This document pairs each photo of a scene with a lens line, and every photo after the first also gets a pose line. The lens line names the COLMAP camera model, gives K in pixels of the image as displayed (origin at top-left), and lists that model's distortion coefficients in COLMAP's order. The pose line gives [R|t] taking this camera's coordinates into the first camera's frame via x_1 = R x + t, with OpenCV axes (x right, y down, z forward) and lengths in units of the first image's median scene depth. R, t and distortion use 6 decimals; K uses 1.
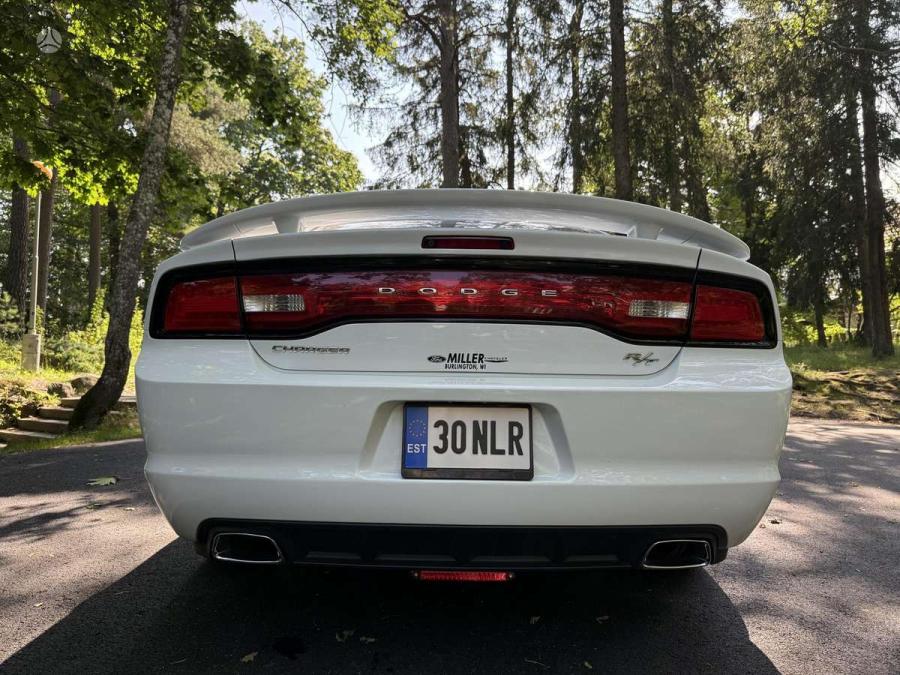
lens RADIAL K [[647.5, 0, 452.7], [0, 647.5, 335.8], [0, 0, 1]] dist [0.006015, -0.023247]
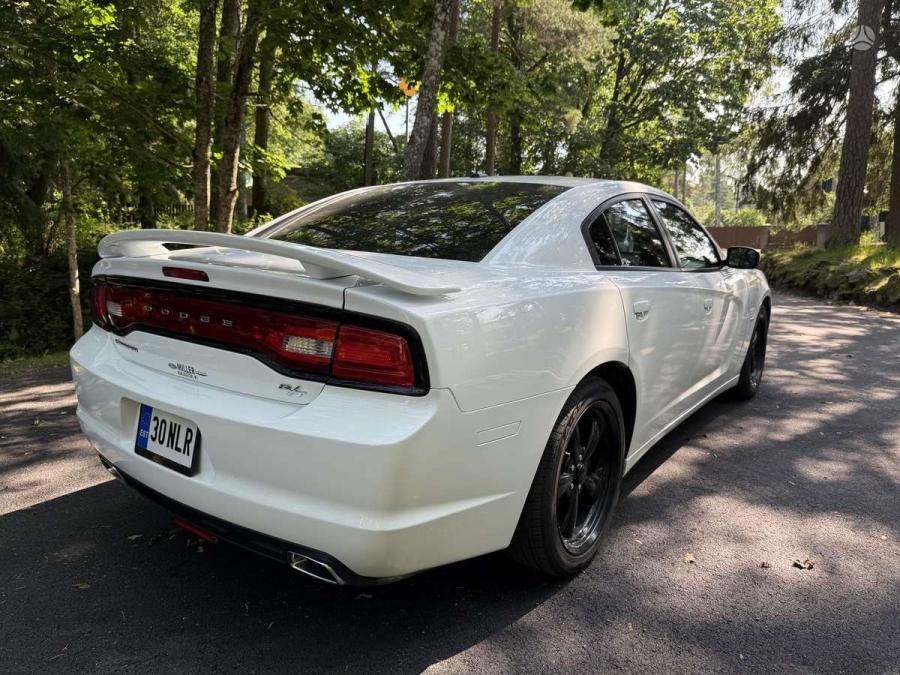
lens RADIAL K [[650.1, 0, 446.5], [0, 650.1, 336.0], [0, 0, 1]] dist [0.012347, -0.029681]
pose [[0.800235, 0.111513, -0.589227, 0.967092], [0.004907, 0.981308, 0.192380, -0.224103], [0.599666, -0.156840, 0.784730, 0.274091]]
